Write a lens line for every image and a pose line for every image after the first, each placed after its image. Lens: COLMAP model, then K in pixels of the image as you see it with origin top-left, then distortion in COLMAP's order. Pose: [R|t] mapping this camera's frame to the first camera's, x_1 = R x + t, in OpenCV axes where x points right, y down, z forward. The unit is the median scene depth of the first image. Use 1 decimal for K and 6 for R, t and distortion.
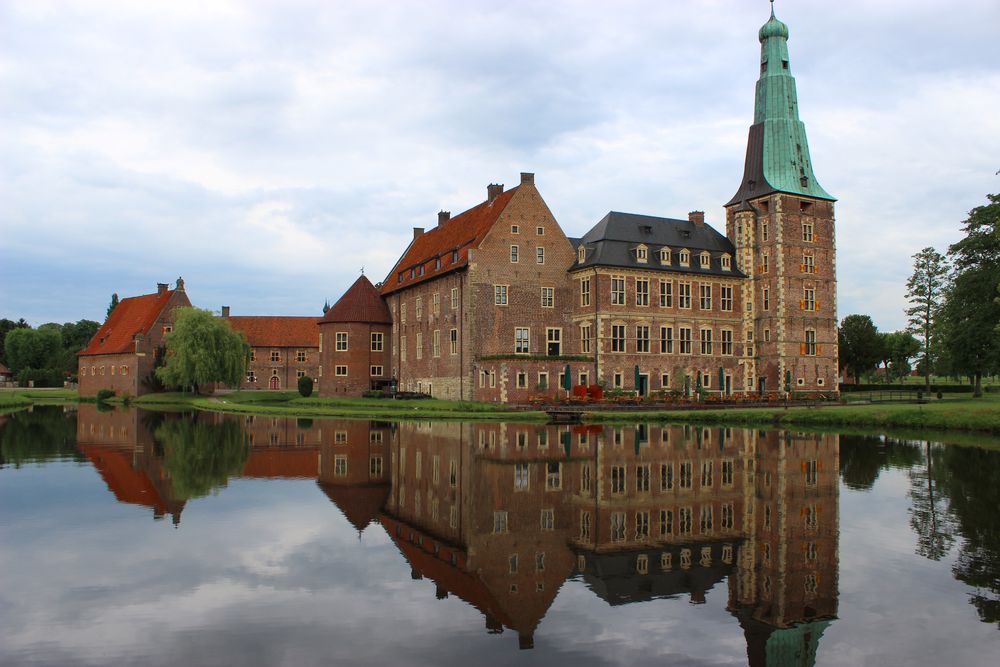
lens RADIAL K [[828.8, 0, 500.6], [0, 828.8, 340.2], [0, 0, 1]] dist [-0.166124, 0.165594]
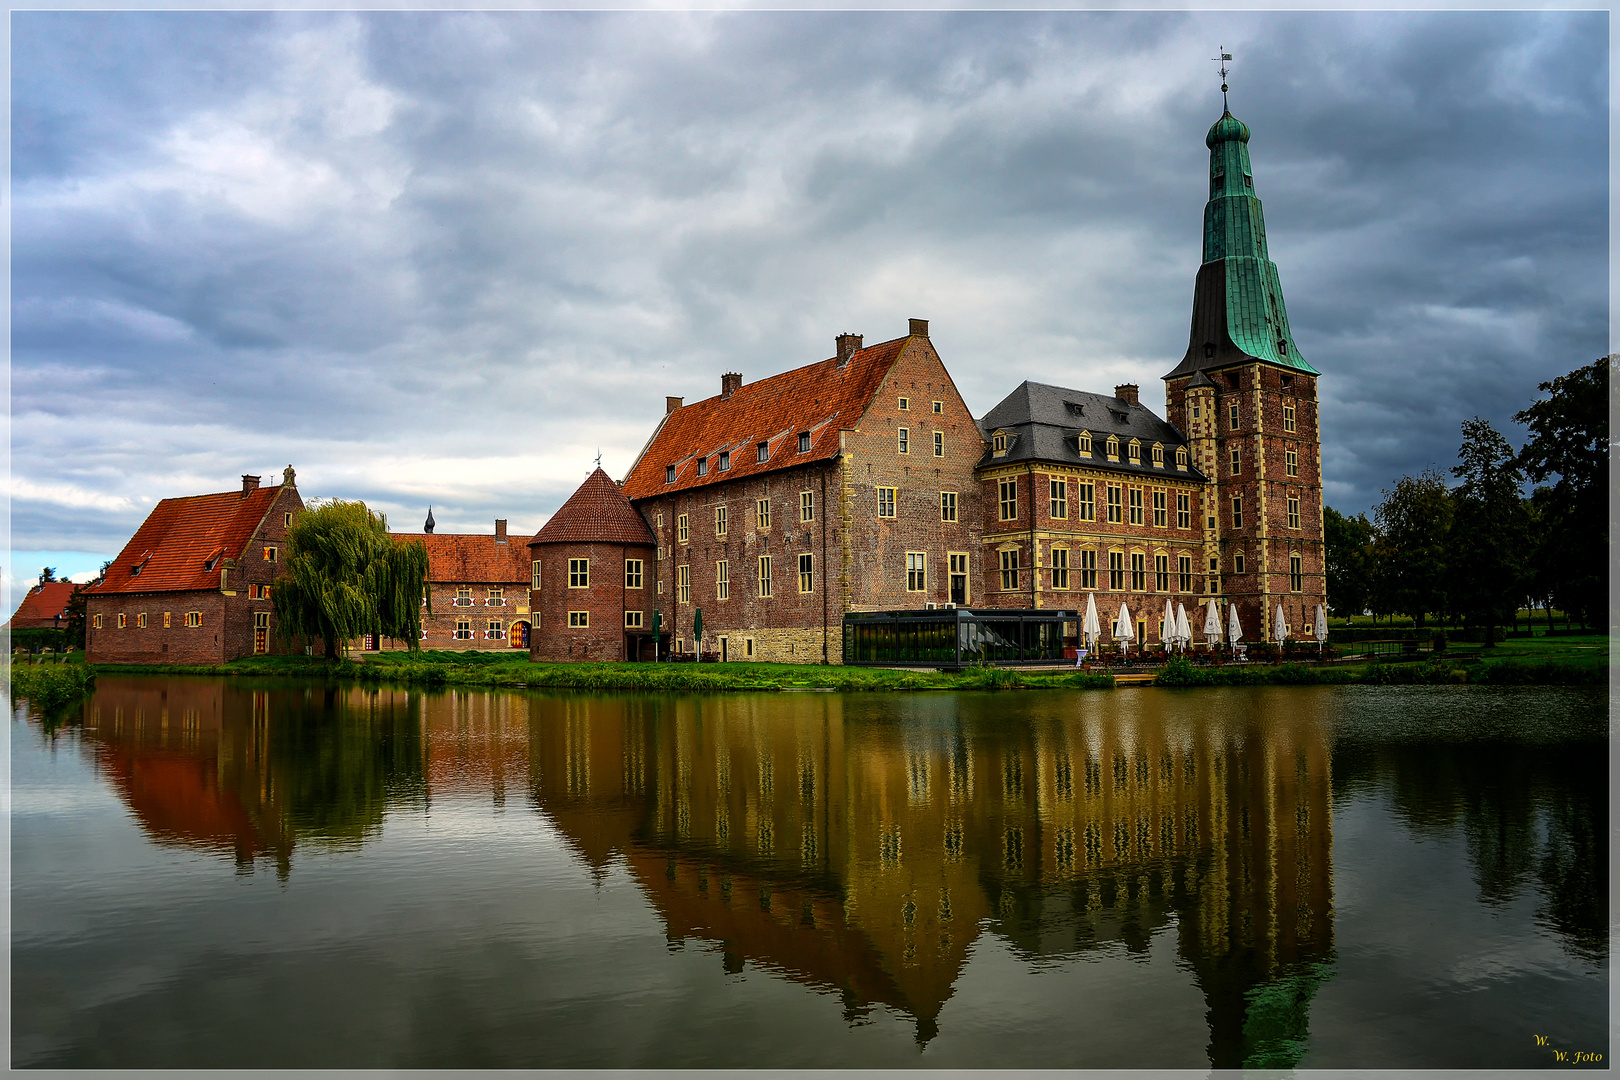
lens RADIAL K [[1241.4, 0, 815.9], [0, 1241.4, 540.6], [0, 0, 1]] dist [-0.139495, 0.087534]
pose [[0.978991, 0.005422, 0.203830, -0.242834], [-0.000180, 0.999669, -0.025727, 0.001159], [-0.203902, 0.025150, 0.978668, 0.044399]]
